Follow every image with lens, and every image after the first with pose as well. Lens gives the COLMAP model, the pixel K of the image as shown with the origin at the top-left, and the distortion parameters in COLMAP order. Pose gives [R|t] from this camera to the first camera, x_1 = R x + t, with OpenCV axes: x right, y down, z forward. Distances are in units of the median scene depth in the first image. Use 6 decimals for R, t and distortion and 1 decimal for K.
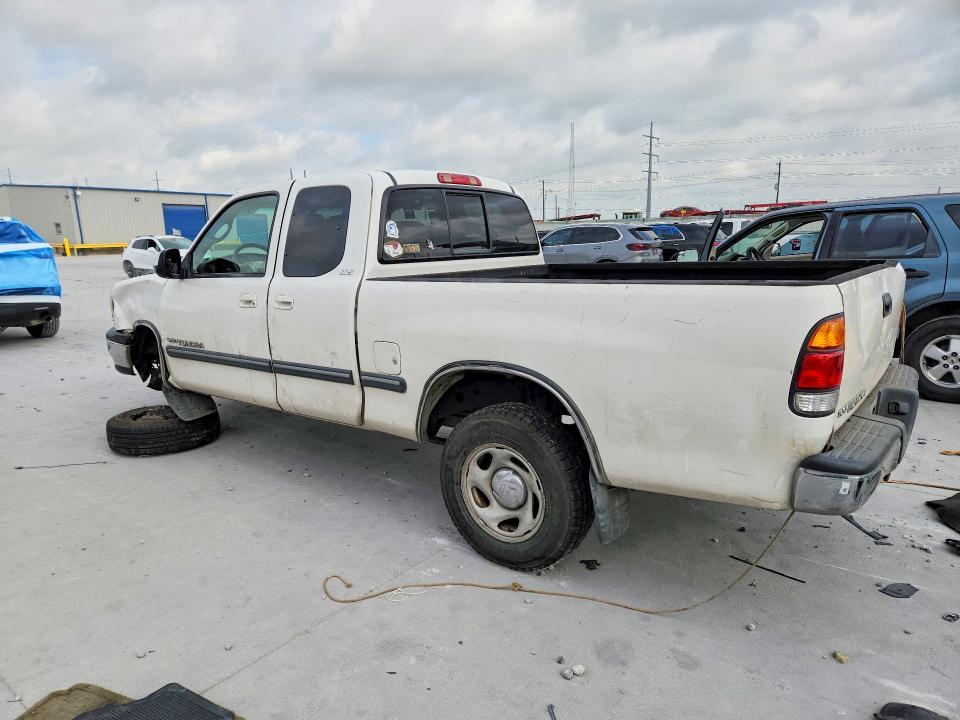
lens RADIAL K [[665.8, 0, 473.9], [0, 665.8, 357.7], [0, 0, 1]] dist [0.037412, -0.007124]
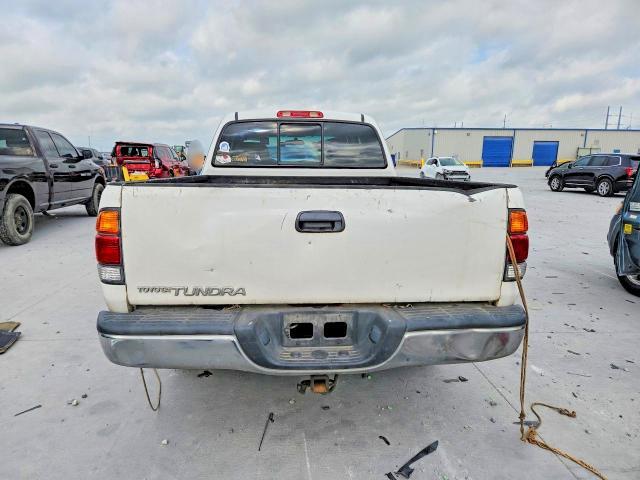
lens RADIAL K [[443.9, 0, 314.7], [0, 443.9, 240.8], [0, 0, 1]] dist [0.037412, -0.007124]
pose [[0.645596, 0.155333, -0.747715, 0.782830], [-0.152977, 0.985555, 0.072659, -0.067585], [0.748200, 0.067475, 0.660033, 0.394632]]
